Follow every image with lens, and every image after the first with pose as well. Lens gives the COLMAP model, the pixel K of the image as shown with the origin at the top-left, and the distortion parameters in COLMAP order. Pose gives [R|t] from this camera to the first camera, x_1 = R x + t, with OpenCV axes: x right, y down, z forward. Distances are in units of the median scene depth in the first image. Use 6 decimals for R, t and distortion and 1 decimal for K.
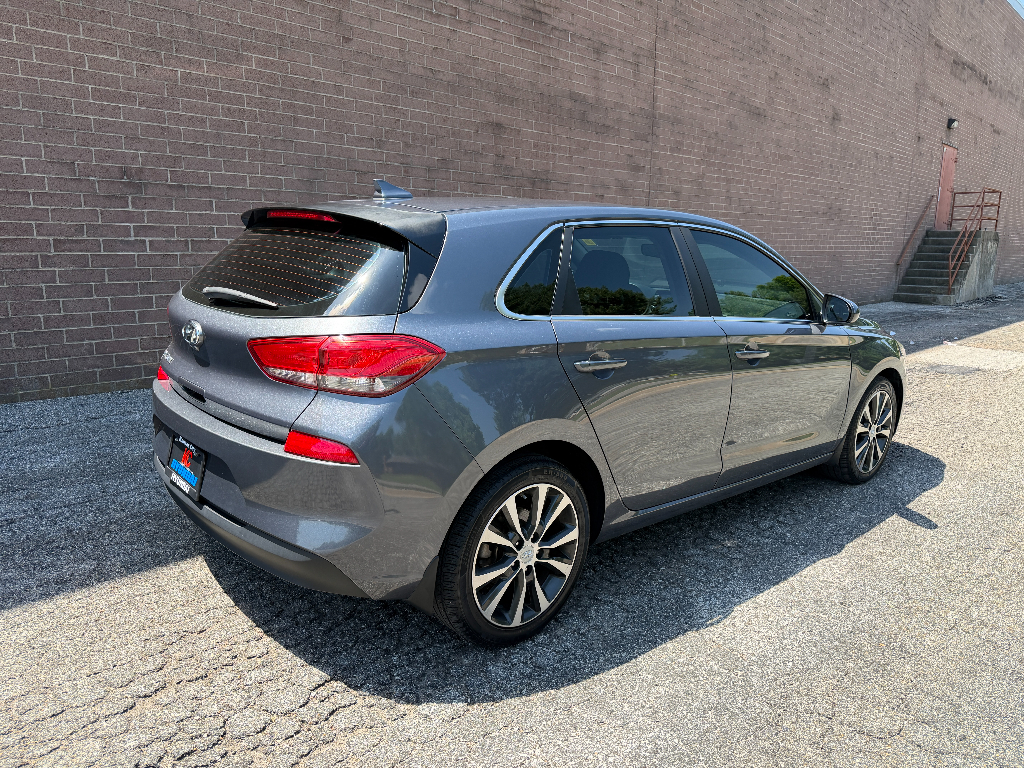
lens RADIAL K [[730.0, 0, 508.0], [0, 730.0, 391.9], [0, 0, 1]] dist [-0.002379, -0.024090]
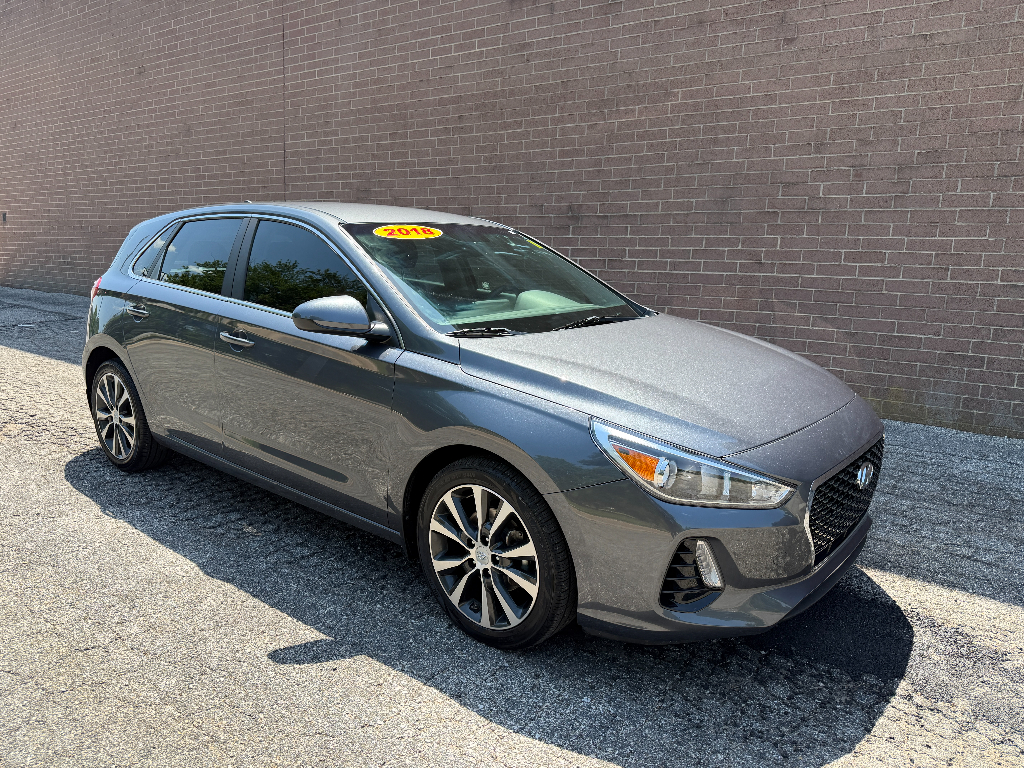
lens RADIAL K [[730.0, 0, 526.2], [0, 730.0, 409.3], [0, 0, 1]] dist [-0.002379, -0.024090]
pose [[0.153784, 0.176807, -0.972157, 0.768672], [-0.223789, 0.964527, 0.140018, -0.104173], [0.962429, 0.196026, 0.187897, 0.674797]]
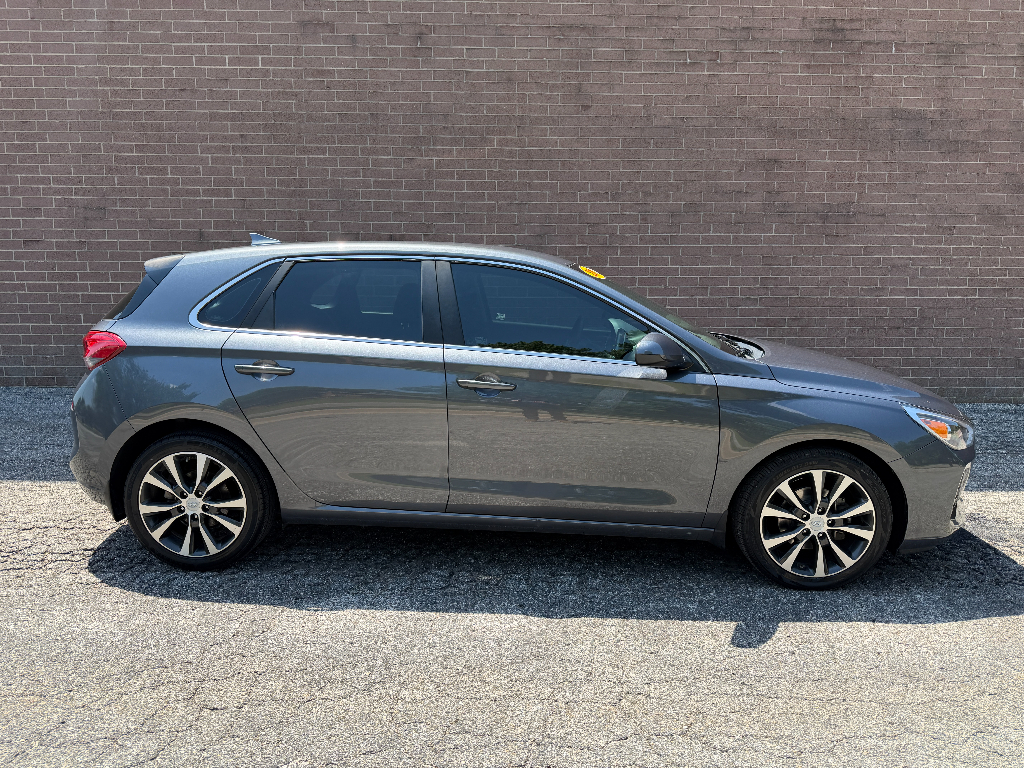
lens RADIAL K [[730.0, 0, 508.8], [0, 730.0, 404.0], [0, 0, 1]] dist [-0.002379, -0.024090]
pose [[0.712572, 0.095072, -0.695128, 0.575703], [-0.133561, 0.991040, -0.001369, -0.014017], [0.688769, 0.093818, 0.718885, 0.166793]]
